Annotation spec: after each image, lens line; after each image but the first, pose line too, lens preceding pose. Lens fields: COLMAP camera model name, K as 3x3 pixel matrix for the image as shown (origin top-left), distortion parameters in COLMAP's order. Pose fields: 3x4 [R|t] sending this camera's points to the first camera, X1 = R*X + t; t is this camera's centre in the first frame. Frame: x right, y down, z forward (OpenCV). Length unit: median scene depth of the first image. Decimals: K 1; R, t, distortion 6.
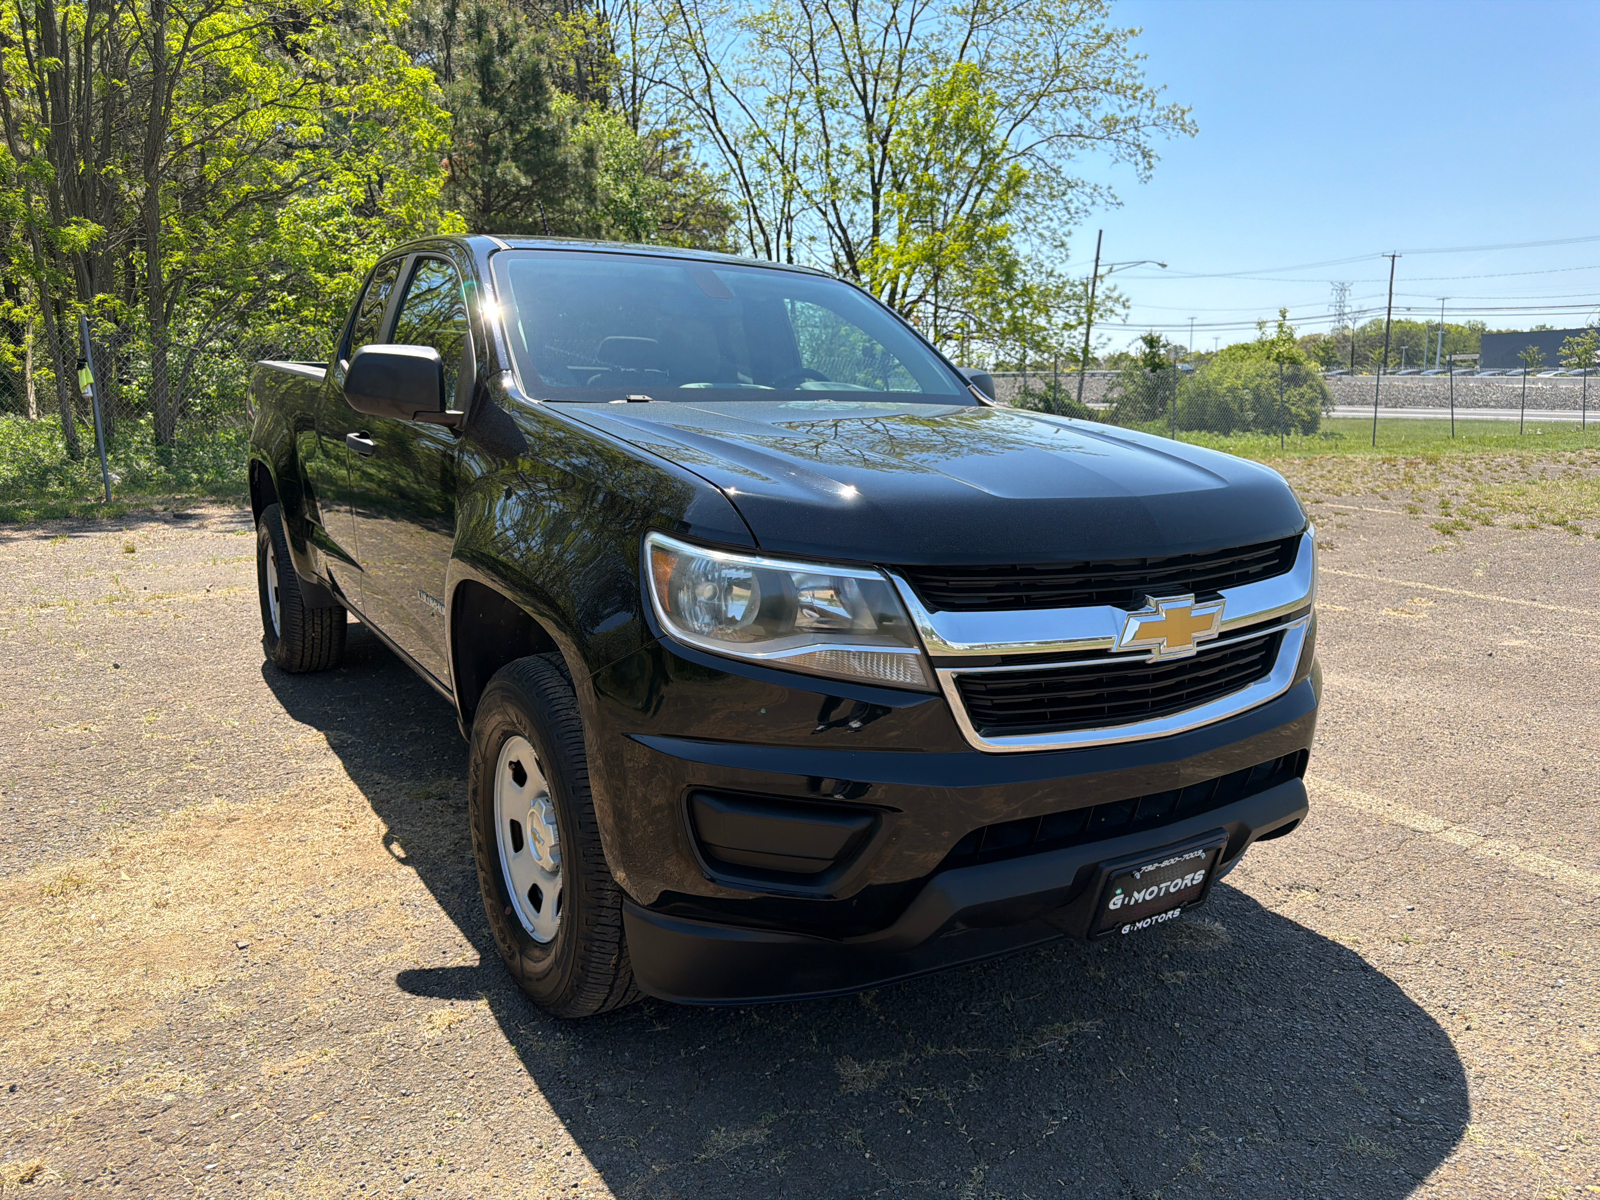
lens RADIAL K [[1144.2, 0, 794.1], [0, 1144.2, 601.5], [0, 0, 1]] dist [0.036826, -0.046820]
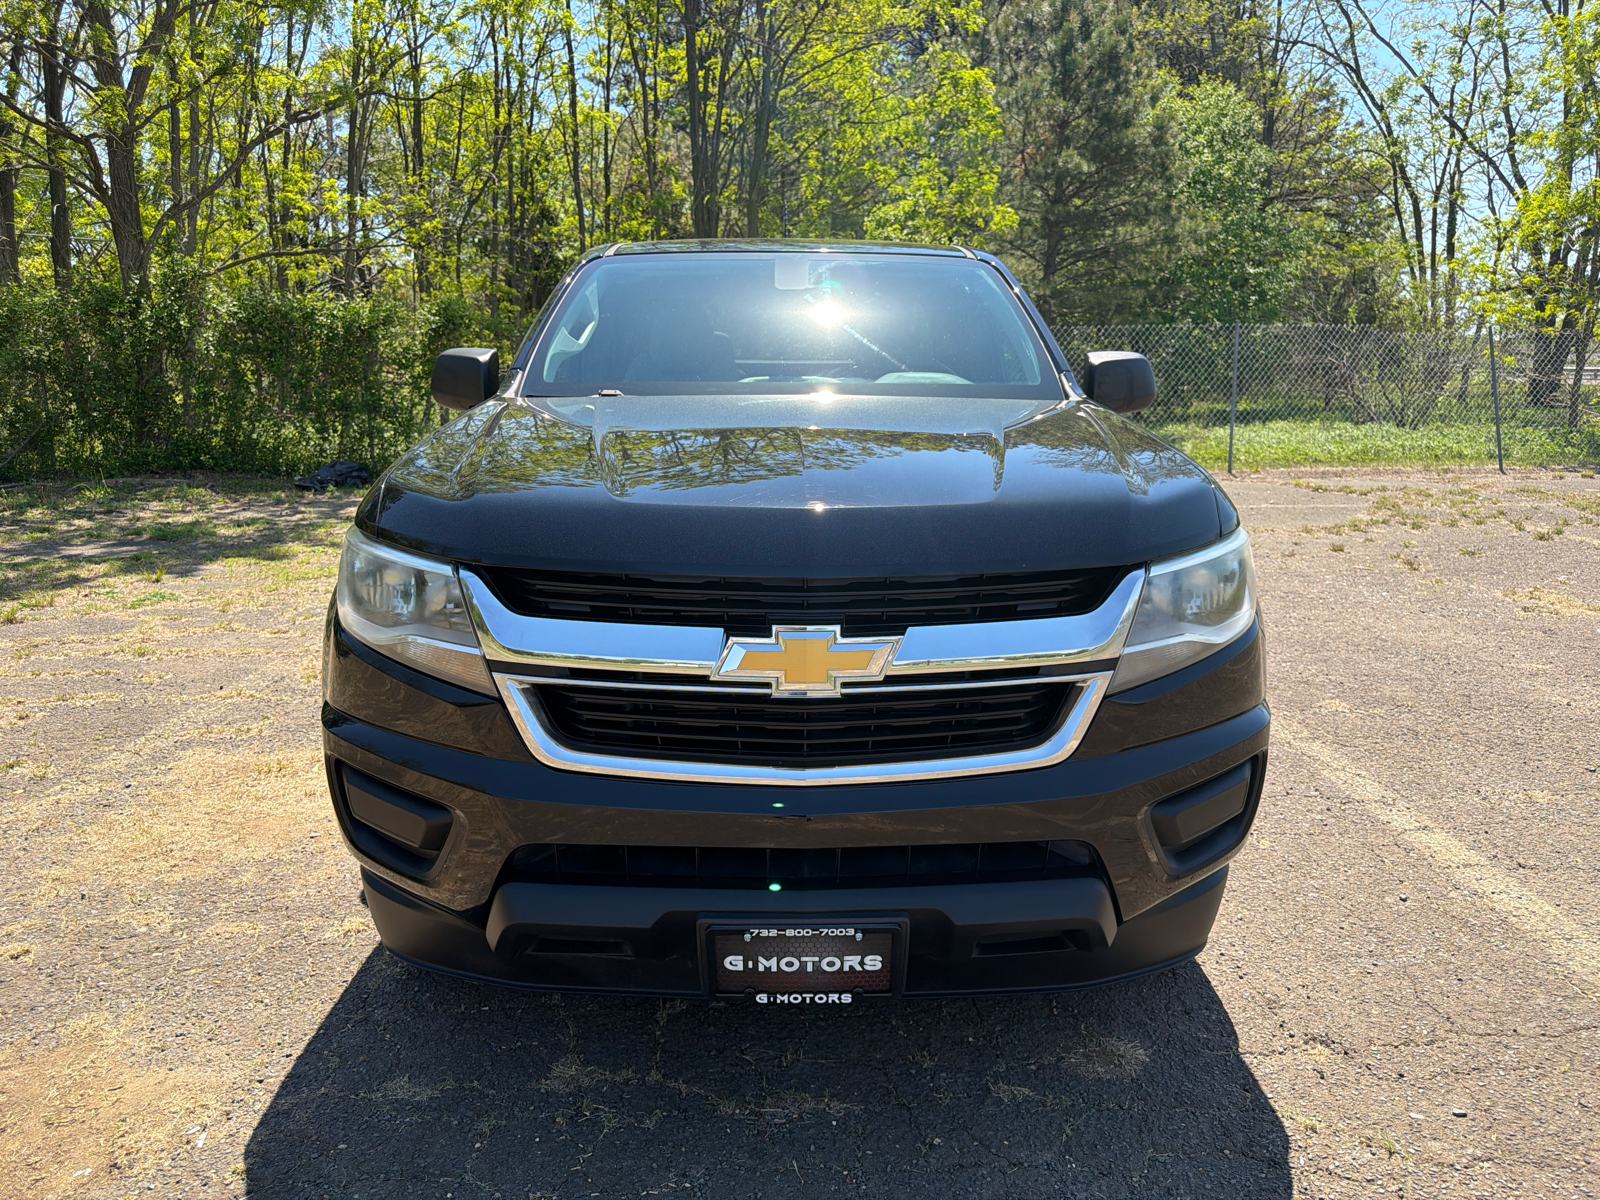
lens RADIAL K [[1144.2, 0, 807.9], [0, 1144.2, 594.0], [0, 0, 1]] dist [0.036826, -0.046820]
pose [[0.858327, 0.085921, -0.505858, 0.301997], [-0.083890, 0.996113, 0.026851, -0.020367], [0.506199, 0.019389, 0.862199, 0.102996]]
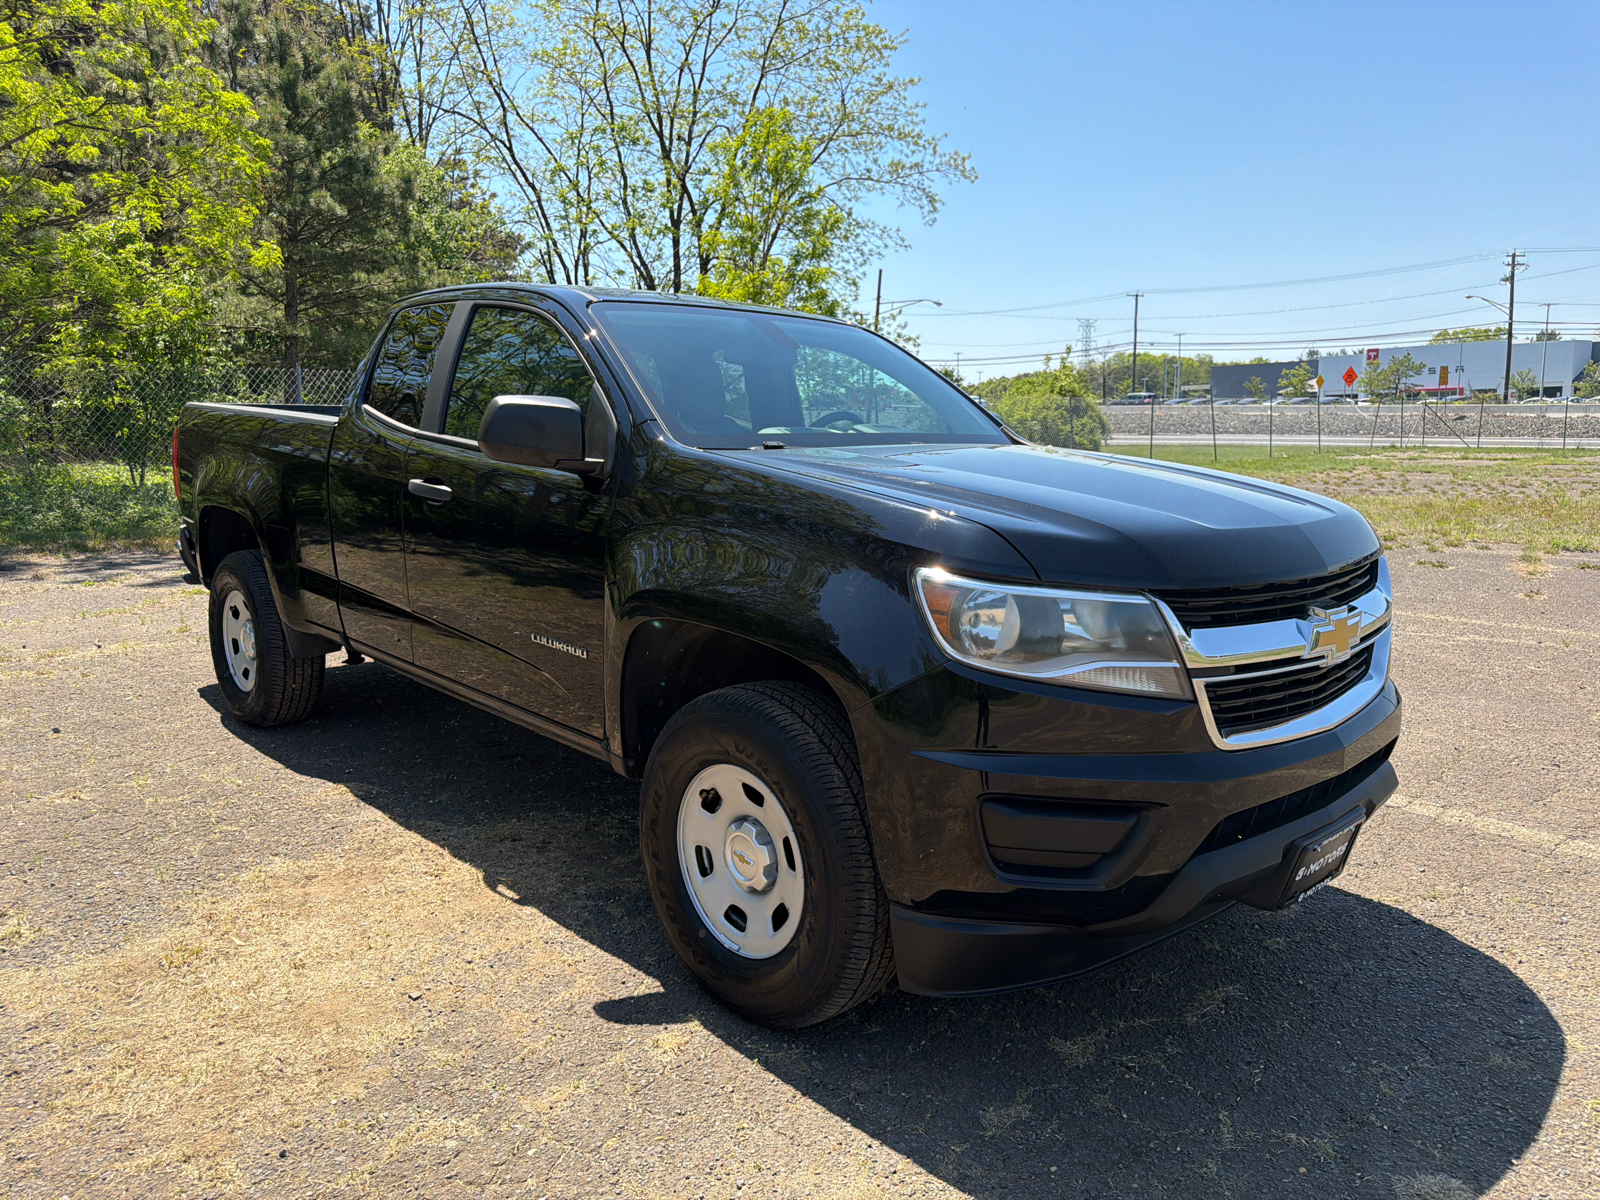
lens RADIAL K [[1144.2, 0, 782.6], [0, 1144.2, 605.1], [0, 0, 1]] dist [0.036826, -0.046820]
pose [[0.983423, -0.036519, 0.177612, -0.172983], [0.040623, 0.998984, -0.019523, -0.003476], [-0.176719, 0.026415, 0.983907, -0.023879]]
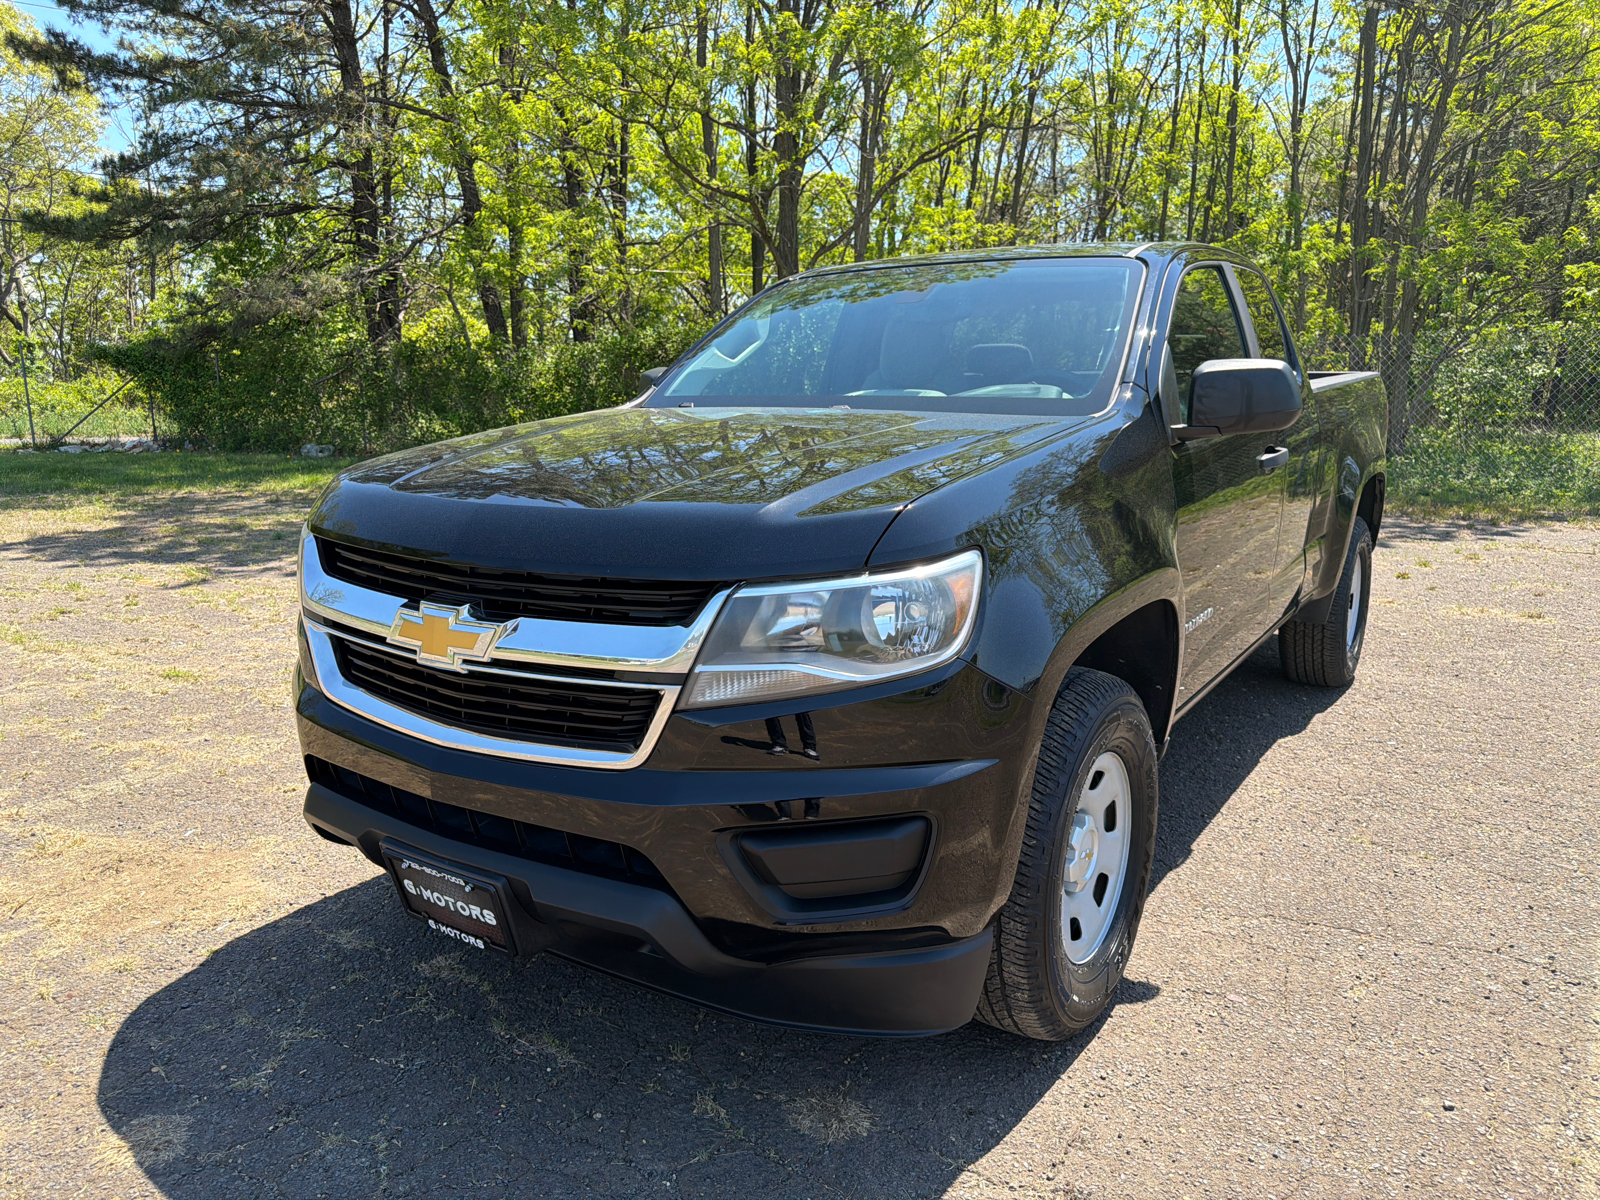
lens RADIAL K [[1144.2, 0, 798.9], [0, 1144.2, 605.9], [0, 0, 1]] dist [0.036826, -0.046820]
pose [[0.395821, 0.156926, -0.904821, 0.547687], [-0.160155, 0.981988, 0.100248, -0.062753], [0.904254, 0.105231, 0.413824, 0.361579]]
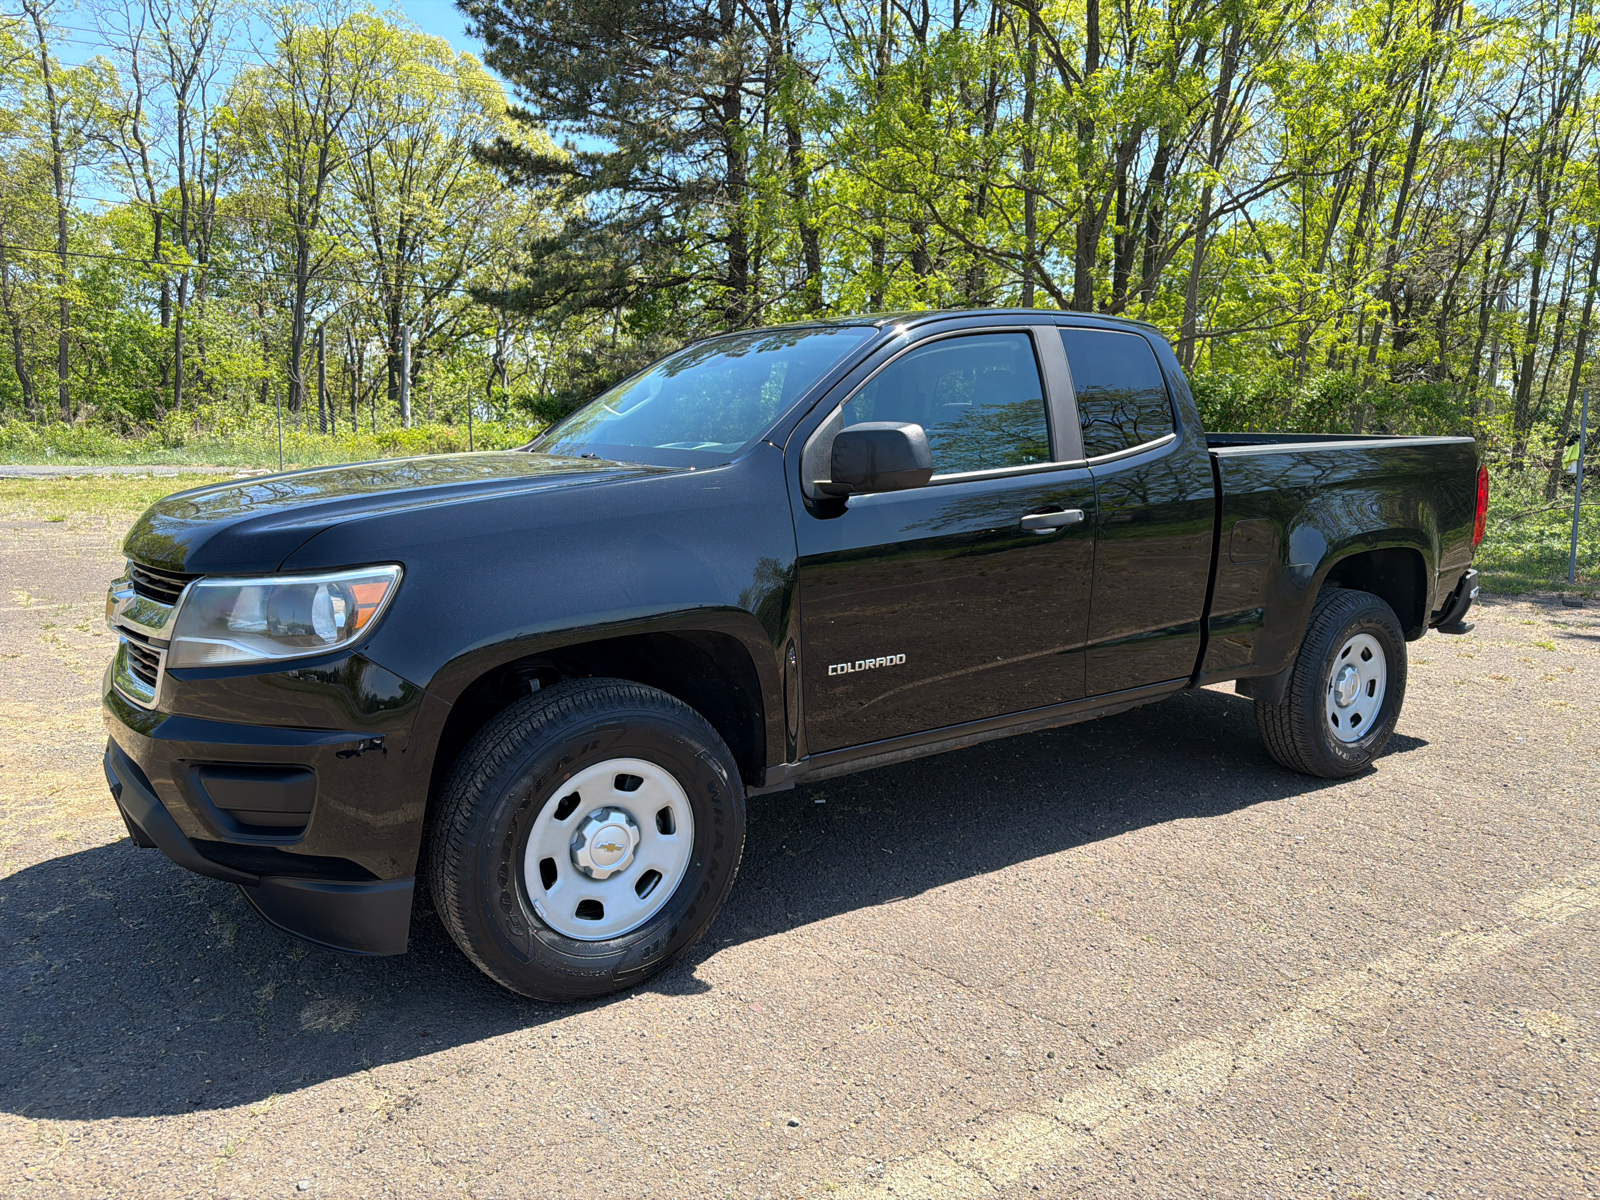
lens RADIAL K [[1144.2, 0, 805.2], [0, 1144.2, 596.2], [0, 0, 1]] dist [0.036826, -0.046820]
pose [[0.043009, 0.125002, -0.991224, 0.637177], [-0.202354, 0.972668, 0.113882, -0.099952], [0.978368, 0.195680, 0.067128, 0.557041]]
